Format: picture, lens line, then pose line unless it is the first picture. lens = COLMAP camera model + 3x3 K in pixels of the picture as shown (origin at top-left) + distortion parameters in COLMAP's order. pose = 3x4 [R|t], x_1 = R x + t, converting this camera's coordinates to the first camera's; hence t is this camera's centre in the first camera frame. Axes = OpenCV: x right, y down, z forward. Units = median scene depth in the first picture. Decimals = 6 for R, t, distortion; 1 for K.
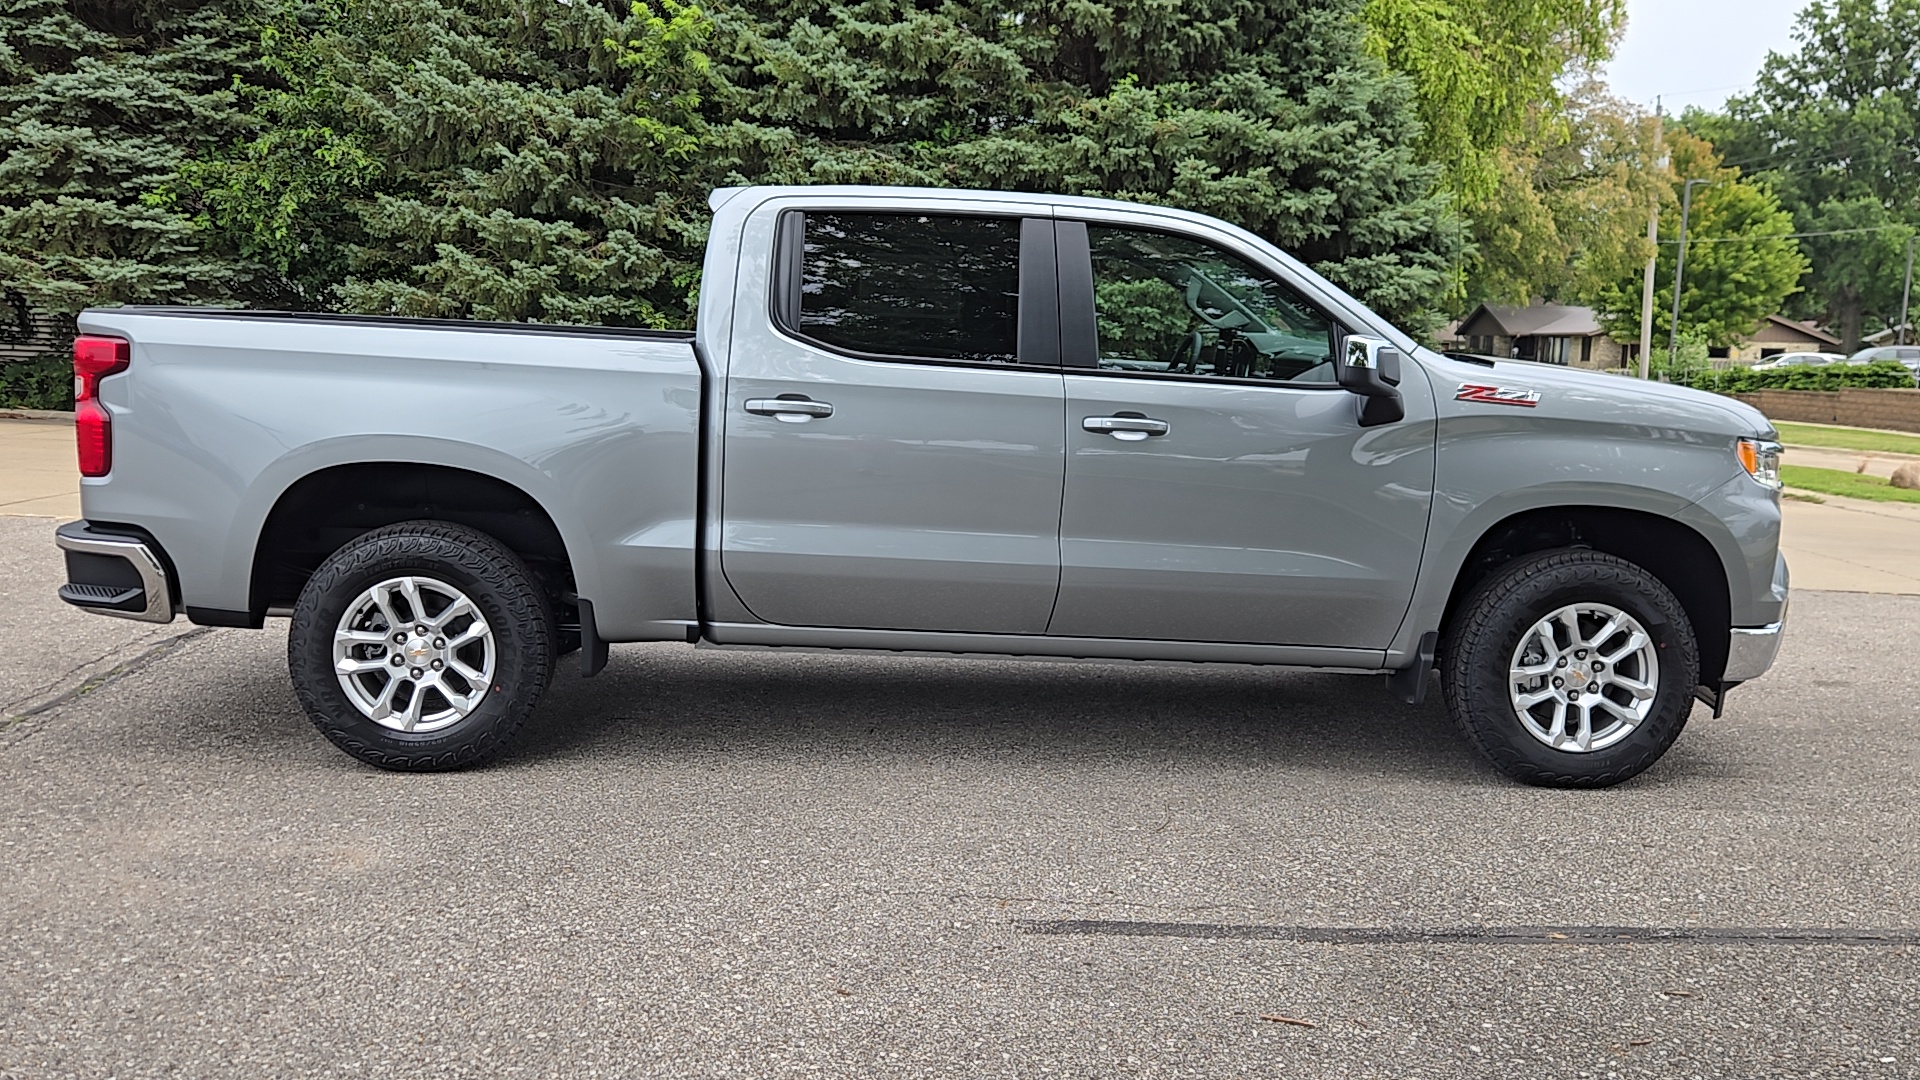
lens RADIAL K [[1602.6, 0, 961.7], [0, 1602.6, 544.3], [0, 0, 1]] dist [0.008788, -0.006653]
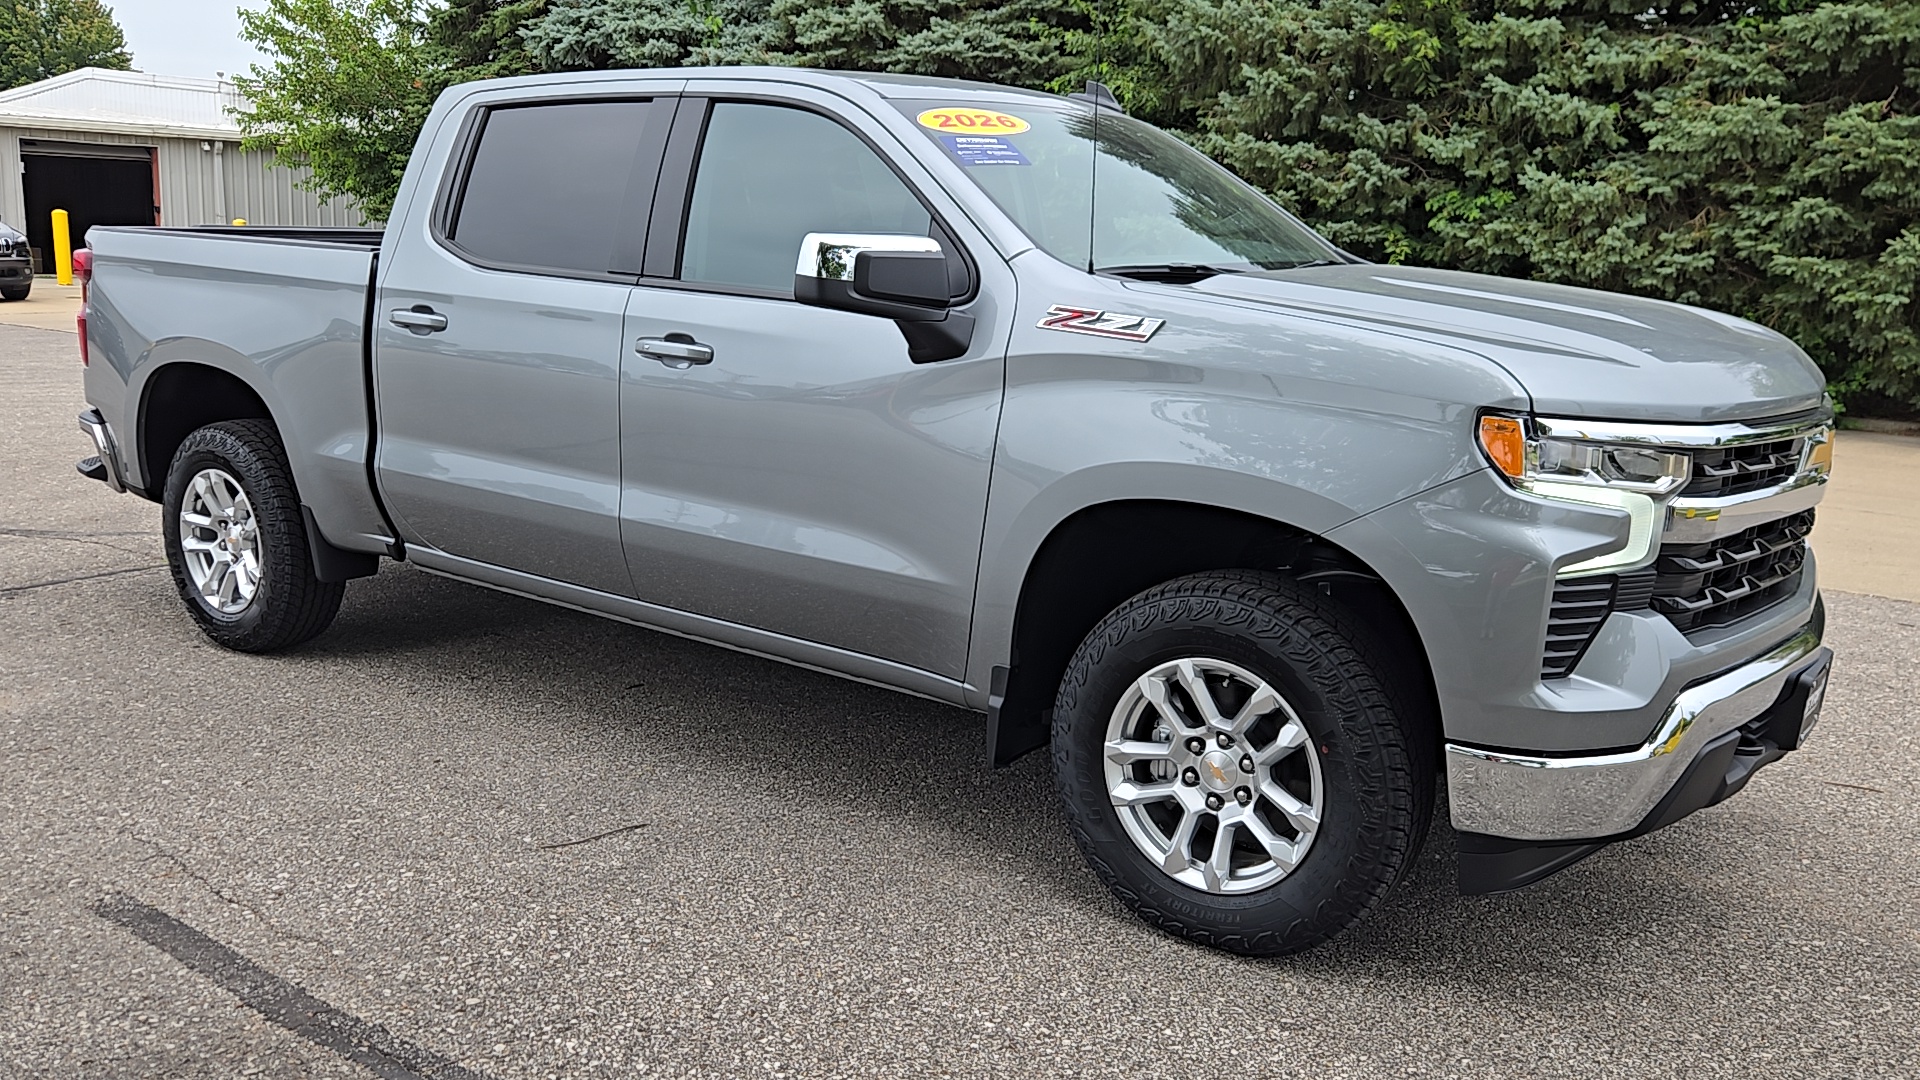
lens RADIAL K [[1602.6, 0, 959.4], [0, 1602.6, 549.2], [0, 0, 1]] dist [0.008788, -0.006653]
pose [[0.771183, 0.107738, -0.627431, 0.212730], [-0.081923, 0.994176, 0.070020, -0.012670], [0.631321, -0.002597, 0.775518, 0.137363]]
